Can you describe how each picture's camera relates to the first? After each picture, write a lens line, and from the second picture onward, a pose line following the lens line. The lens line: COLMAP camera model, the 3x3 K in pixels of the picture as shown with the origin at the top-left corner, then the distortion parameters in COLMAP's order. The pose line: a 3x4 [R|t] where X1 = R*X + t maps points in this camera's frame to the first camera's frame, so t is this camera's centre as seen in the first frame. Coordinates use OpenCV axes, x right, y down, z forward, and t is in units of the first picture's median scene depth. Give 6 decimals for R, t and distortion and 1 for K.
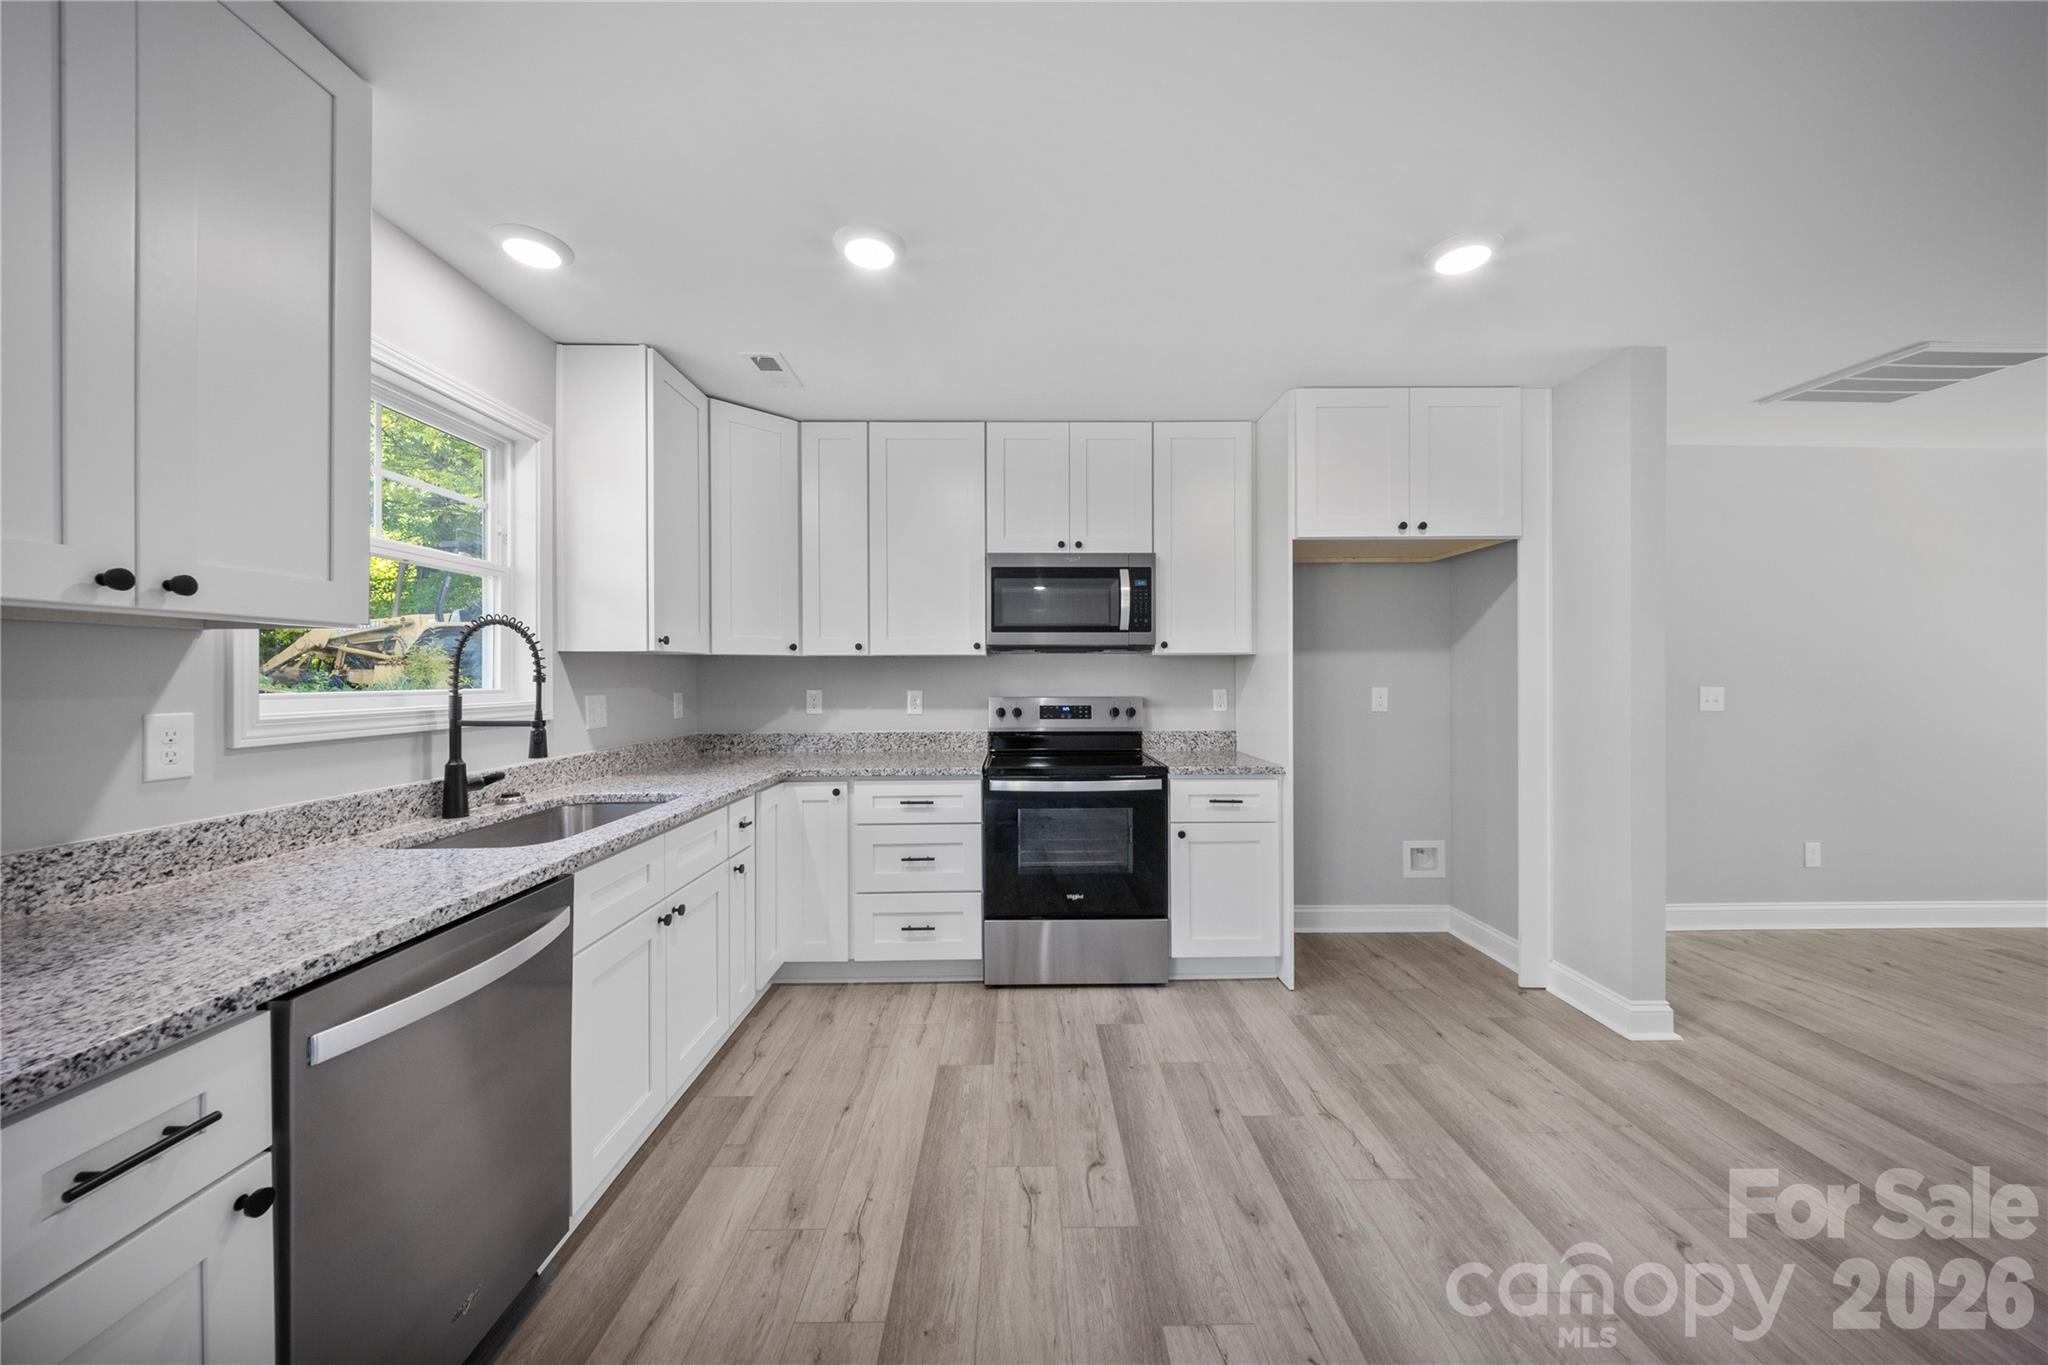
lens RADIAL K [[712.3, 0, 1028.9], [0, 712.3, 670.7], [0, 0, 1]] dist [0.004542, -0.002958]
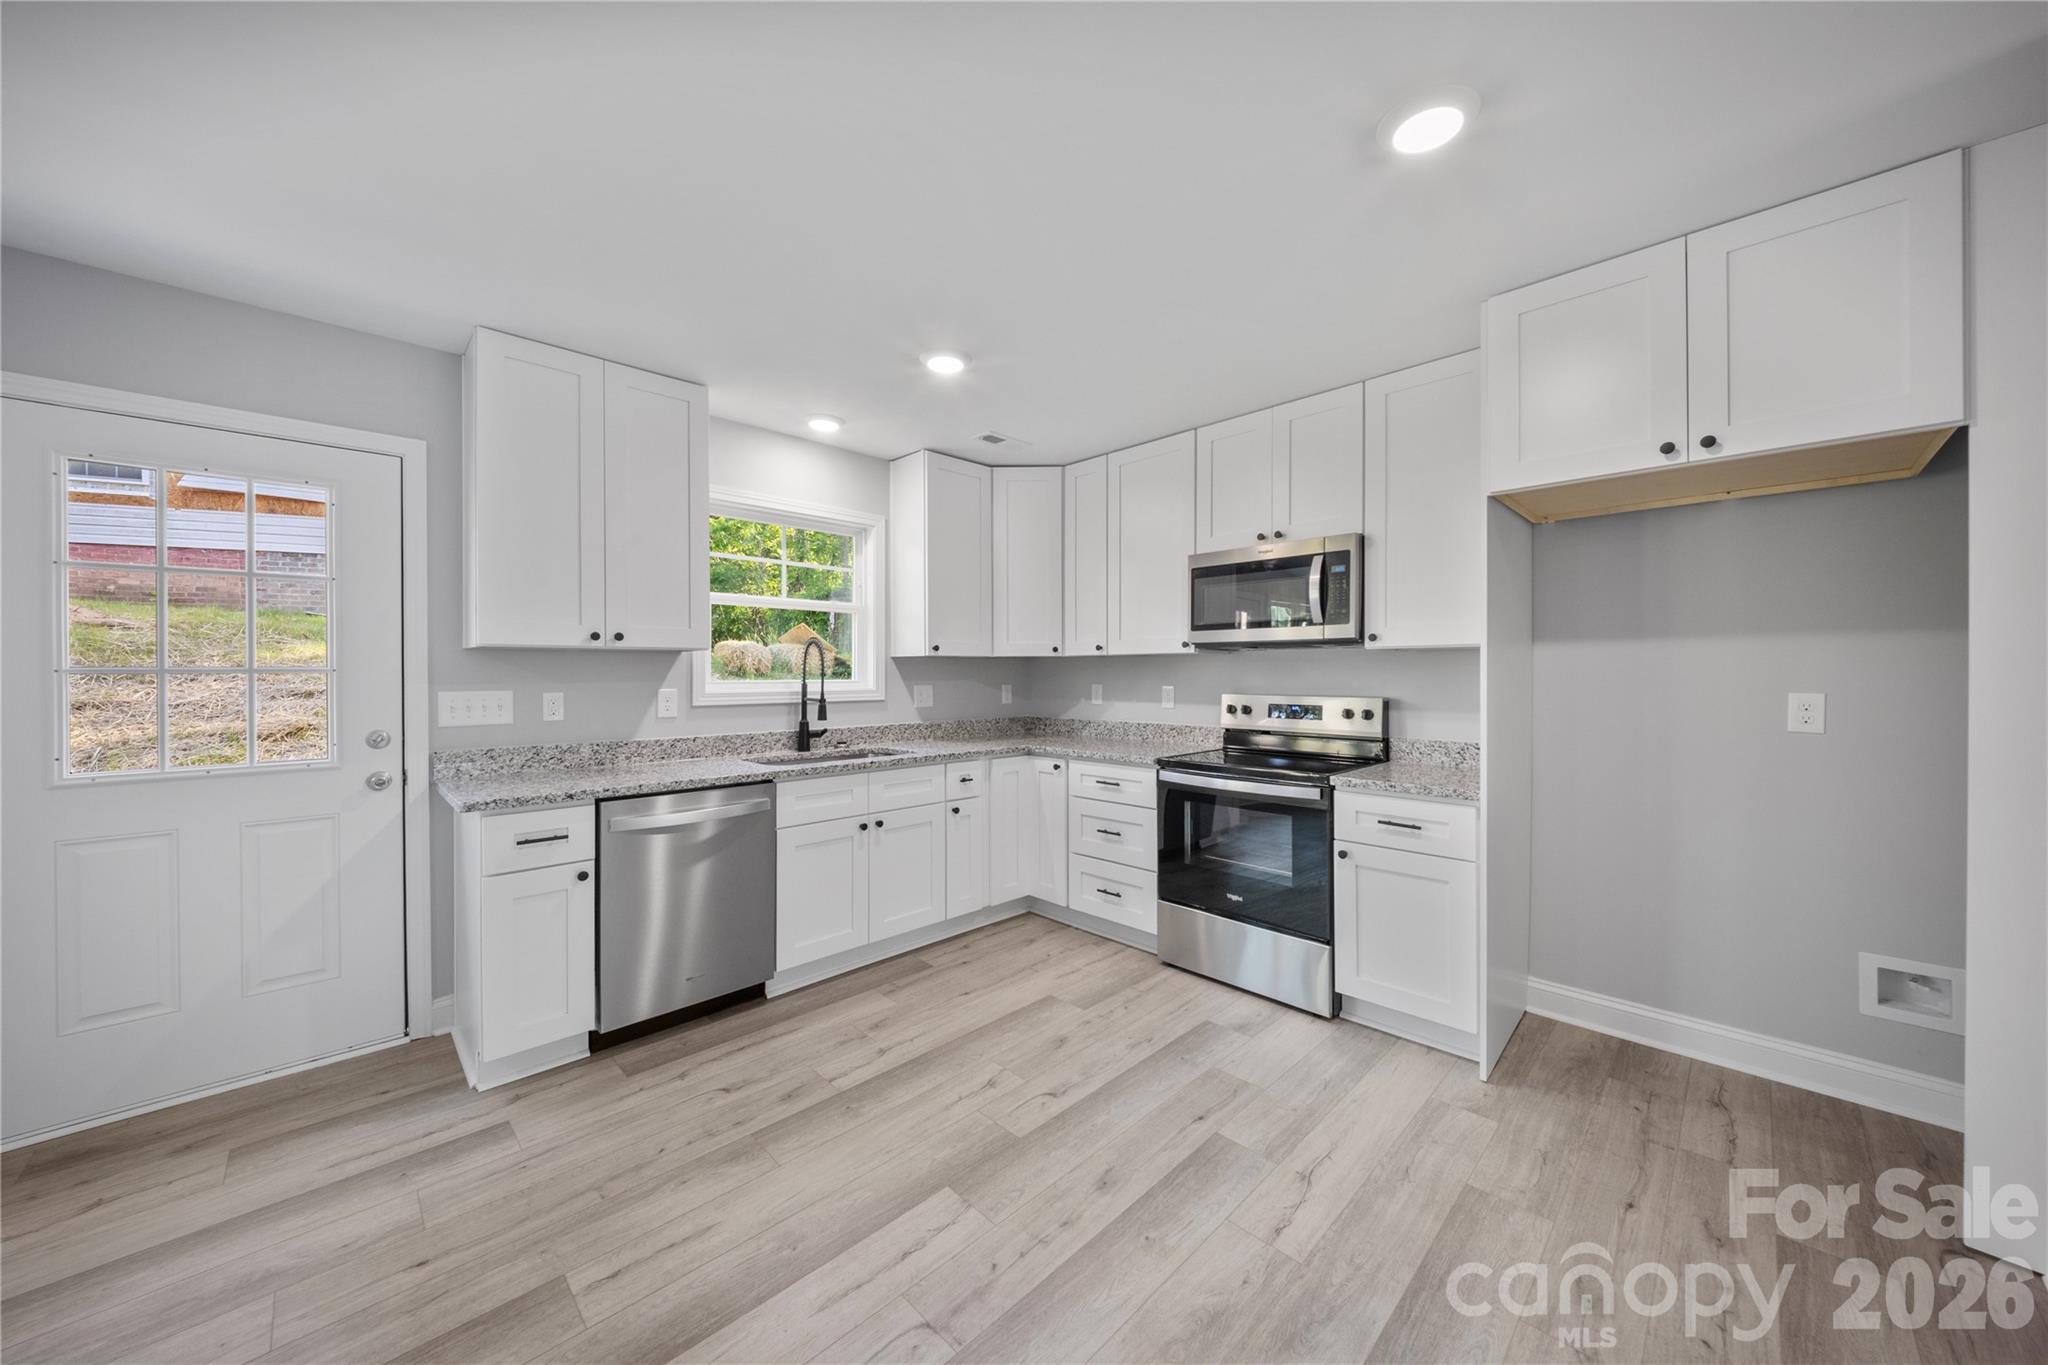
lens RADIAL K [[712.3, 0, 1027.8], [0, 712.3, 671.0], [0, 0, 1]] dist [0.004542, -0.002958]
pose [[0.693600, 0.000504, -0.720360, 0.638593], [0.004500, 0.999977, 0.005033, -0.002566], [0.720346, -0.006732, 0.693582, 0.121148]]
